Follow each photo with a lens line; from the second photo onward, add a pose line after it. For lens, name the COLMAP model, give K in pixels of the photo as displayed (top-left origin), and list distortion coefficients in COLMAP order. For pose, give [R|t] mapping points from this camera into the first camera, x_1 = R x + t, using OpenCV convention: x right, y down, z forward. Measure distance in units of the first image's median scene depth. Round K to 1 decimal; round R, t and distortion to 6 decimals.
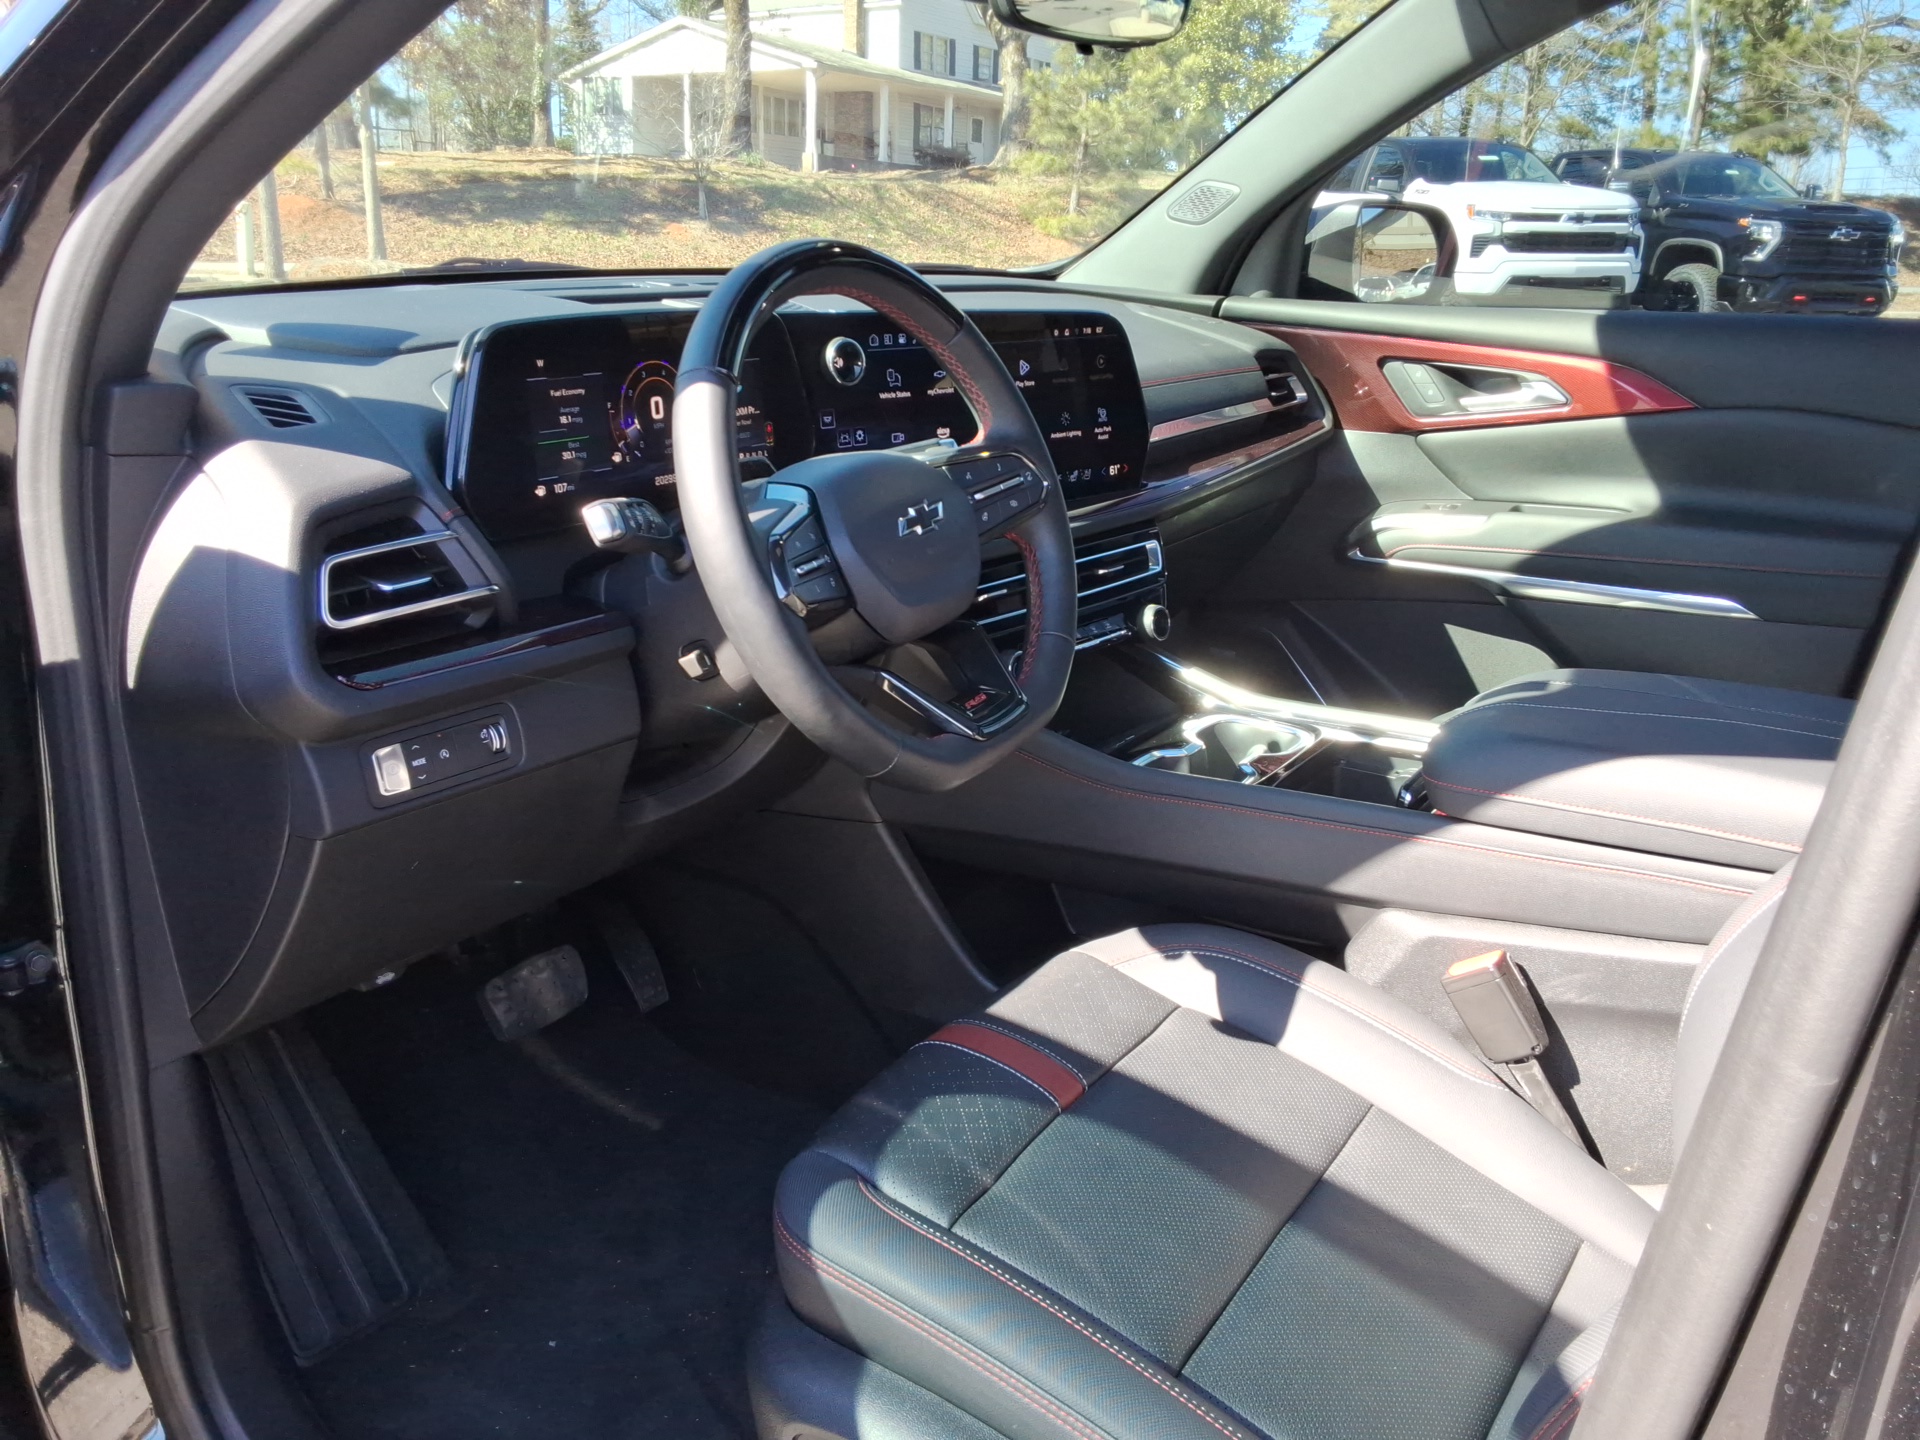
lens RADIAL K [[1553.8, 0, 970.0], [0, 1553.8, 678.8], [0, 0, 1]] dist [0.106051, -0.172134]
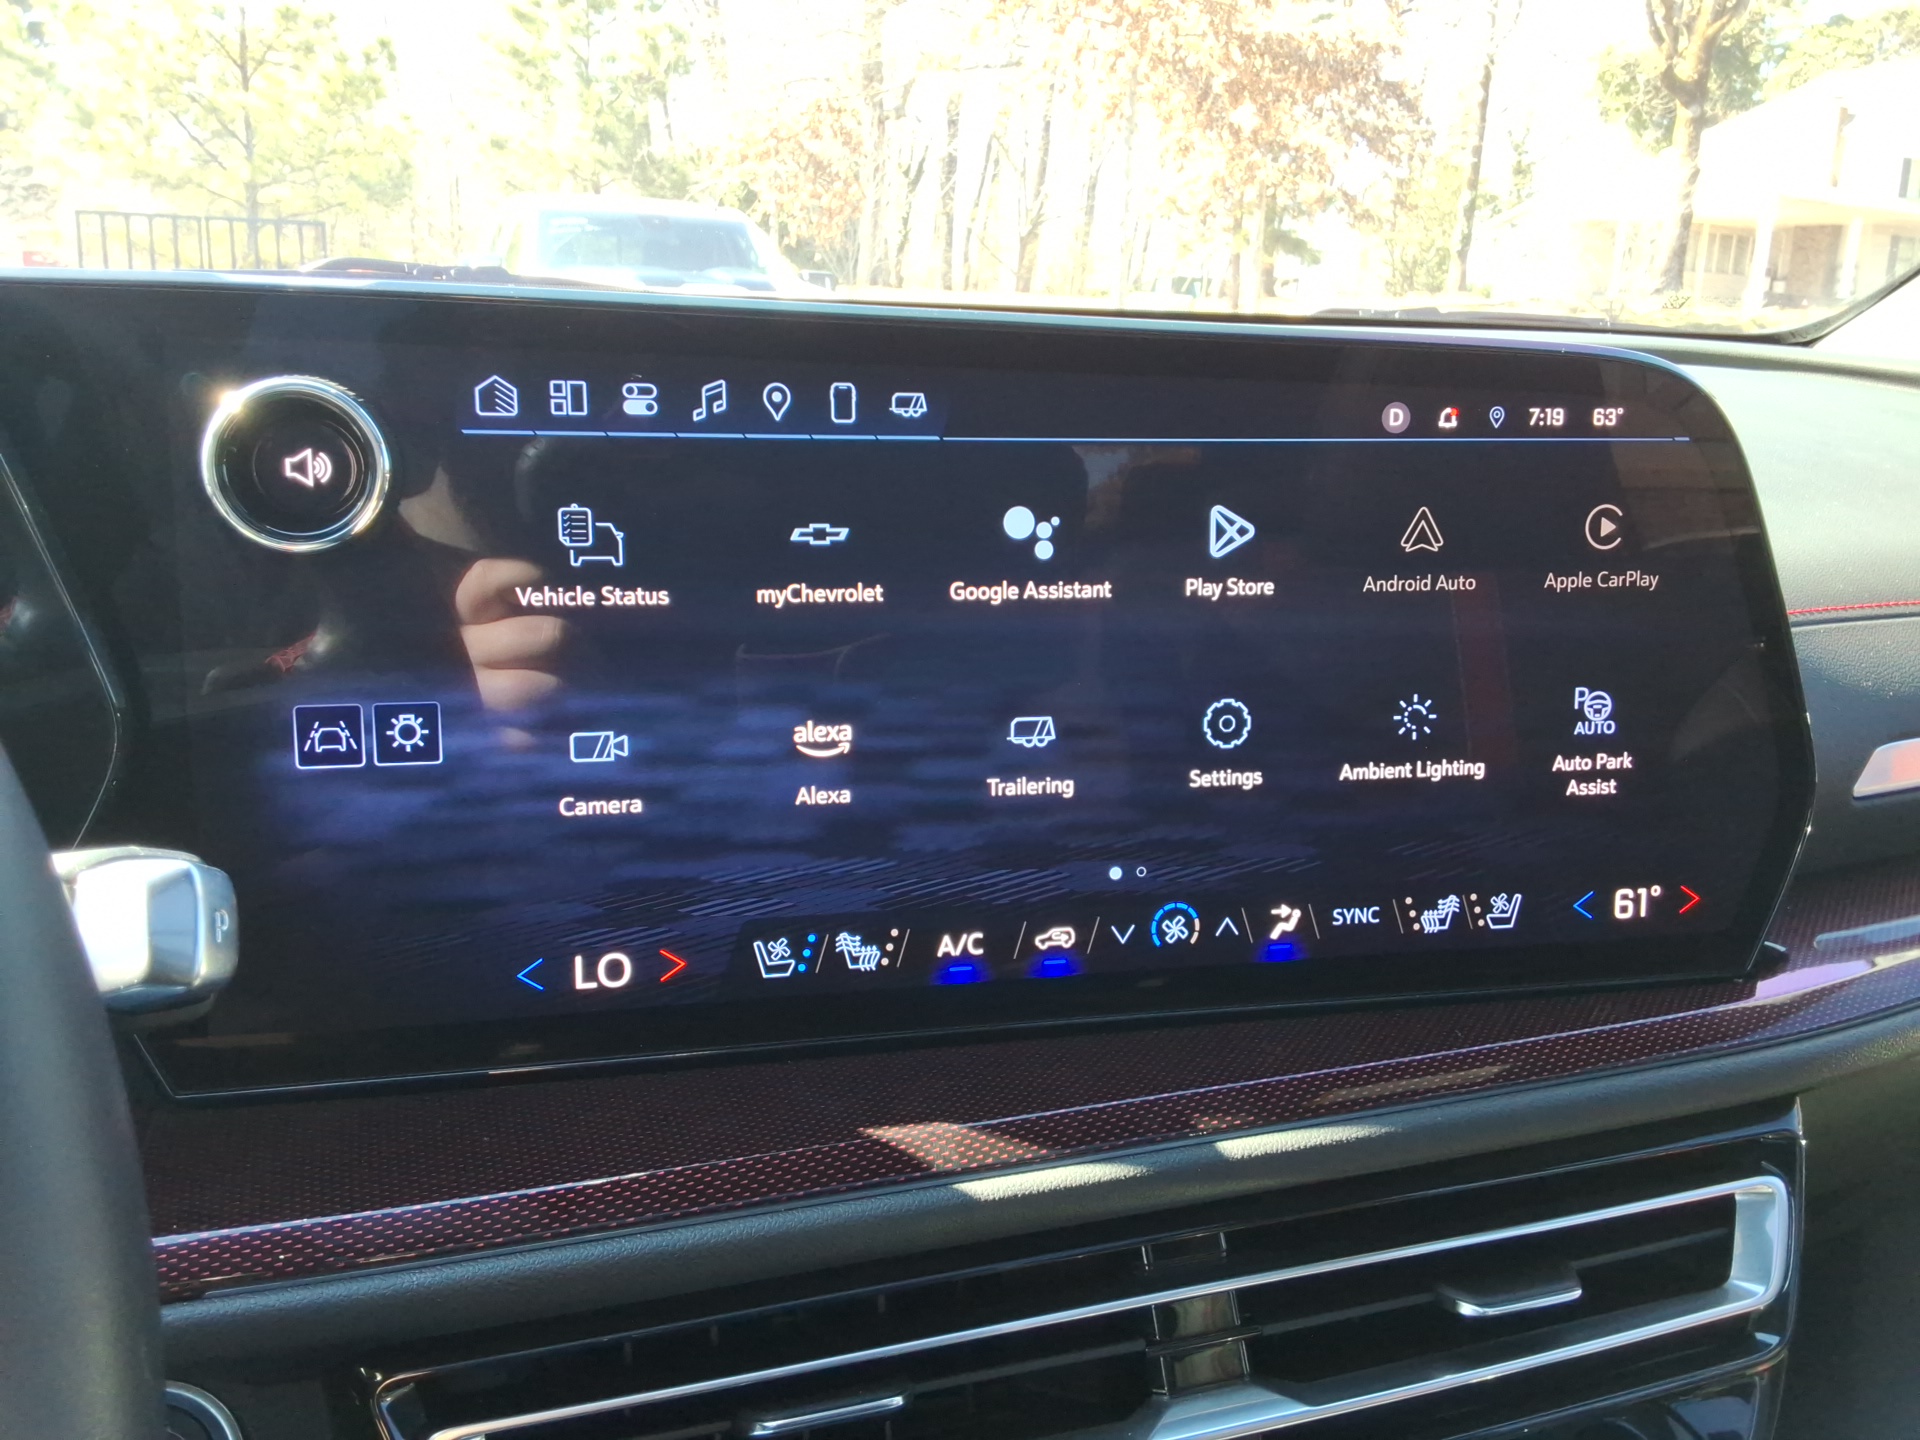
lens RADIAL K [[1553.8, 0, 970.0], [0, 1553.8, 678.8], [0, 0, 1]] dist [0.106051, -0.172134]
pose [[0.851110, 0.110135, -0.513305, 0.136994], [-0.154812, 0.986921, -0.044938, -0.147568], [0.501643, 0.117712, 0.857029, 0.710474]]
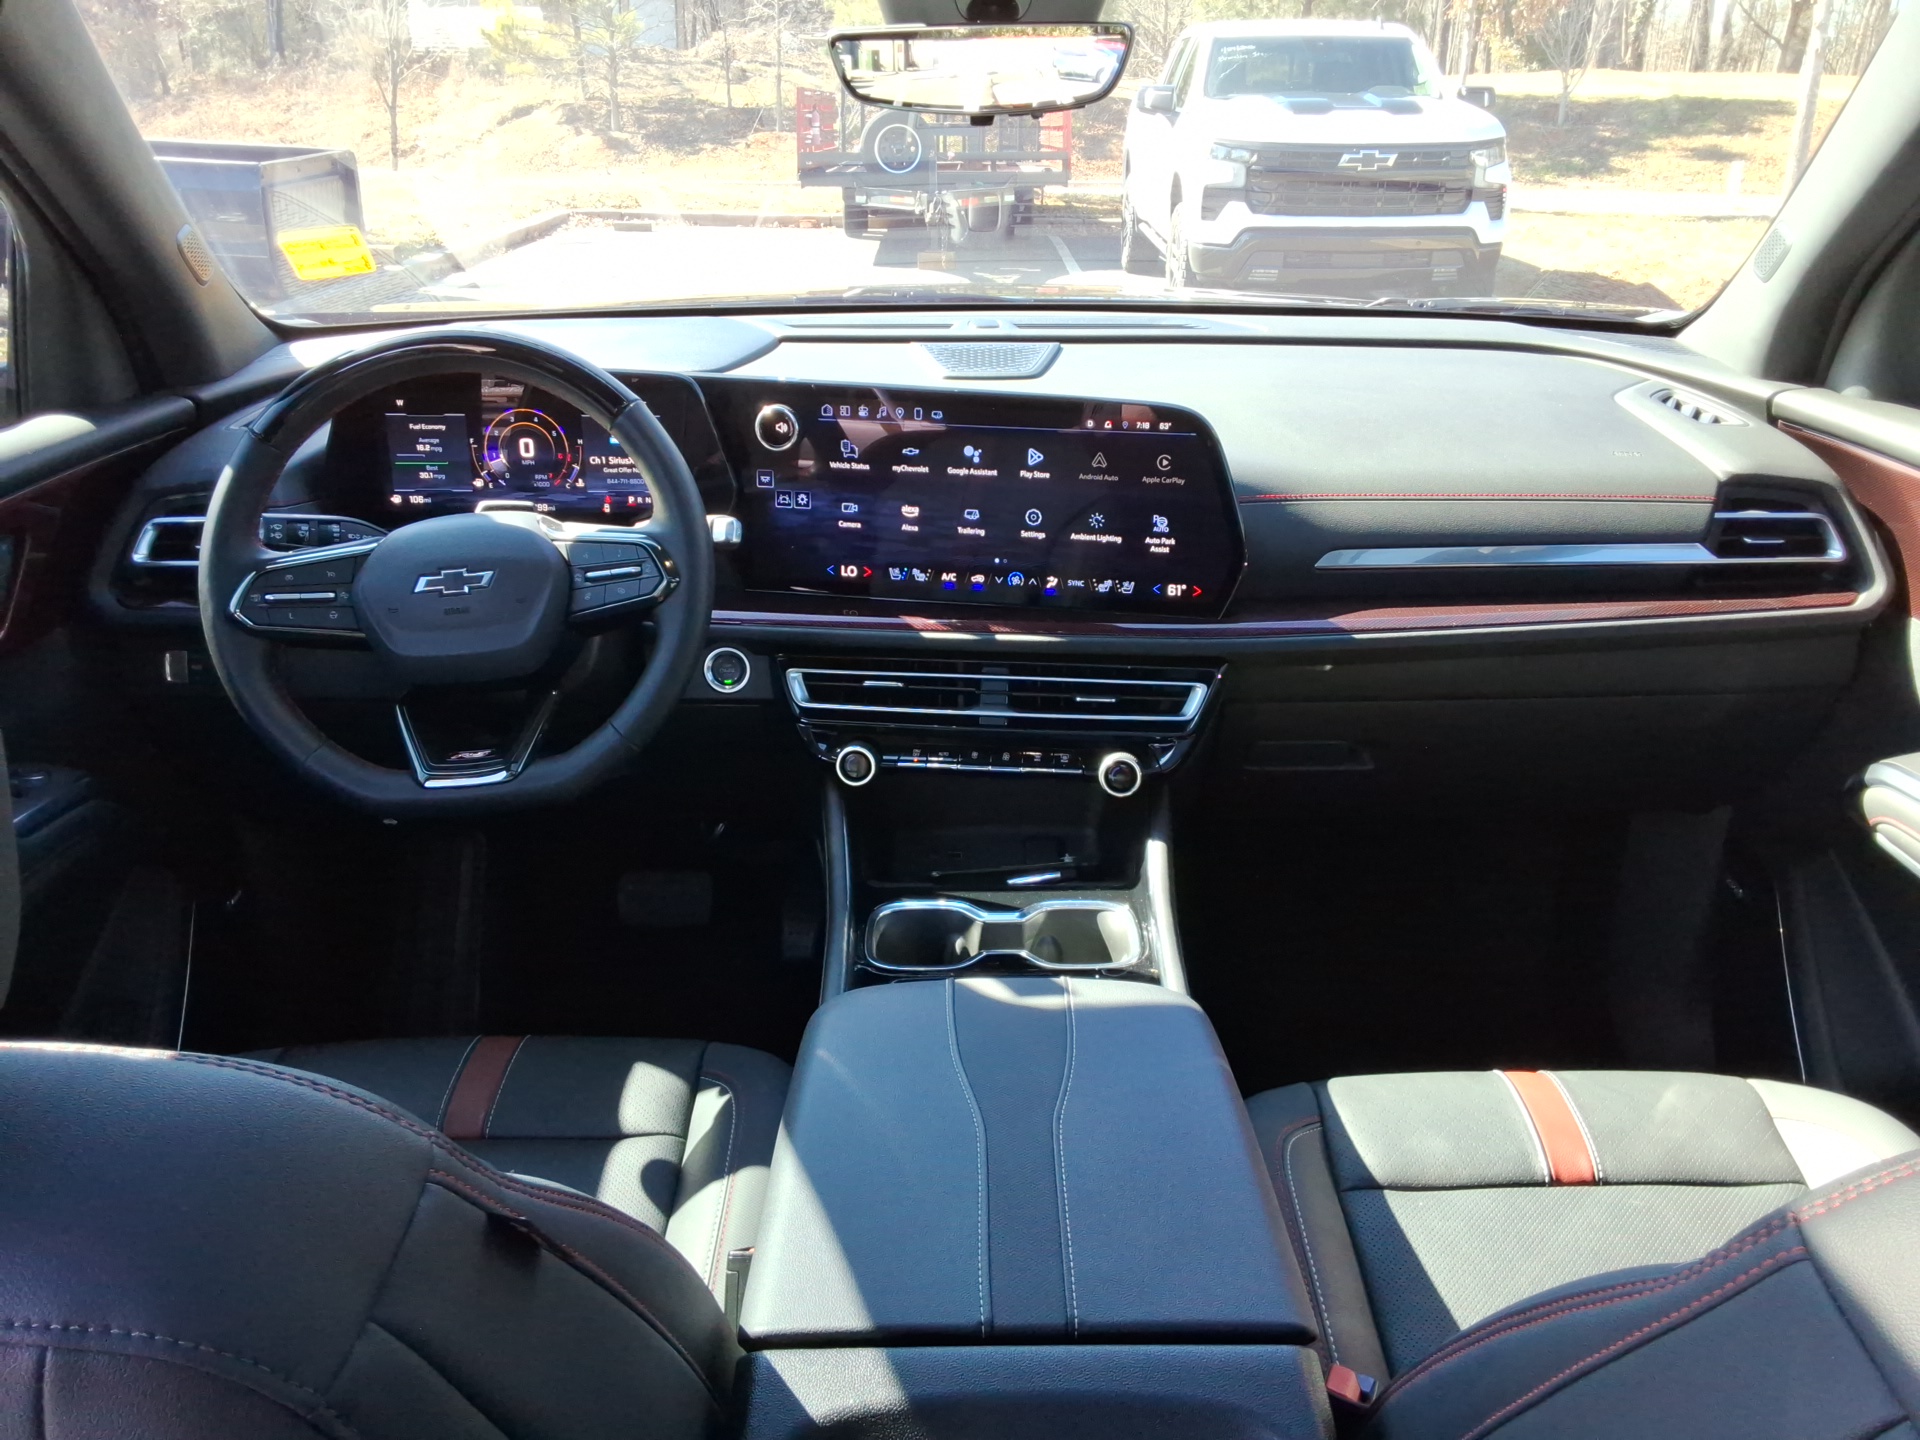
lens RADIAL K [[1556.6, 0, 973.5], [0, 1556.6, 689.0], [0, 0, 1]] dist [0.098658, -0.181103]
pose [[0.554643, 0.268104, -0.787713, 0.737357], [-0.230454, 0.959133, 0.164181, -0.203000], [0.799539, 0.090470, 0.593762, 0.428348]]
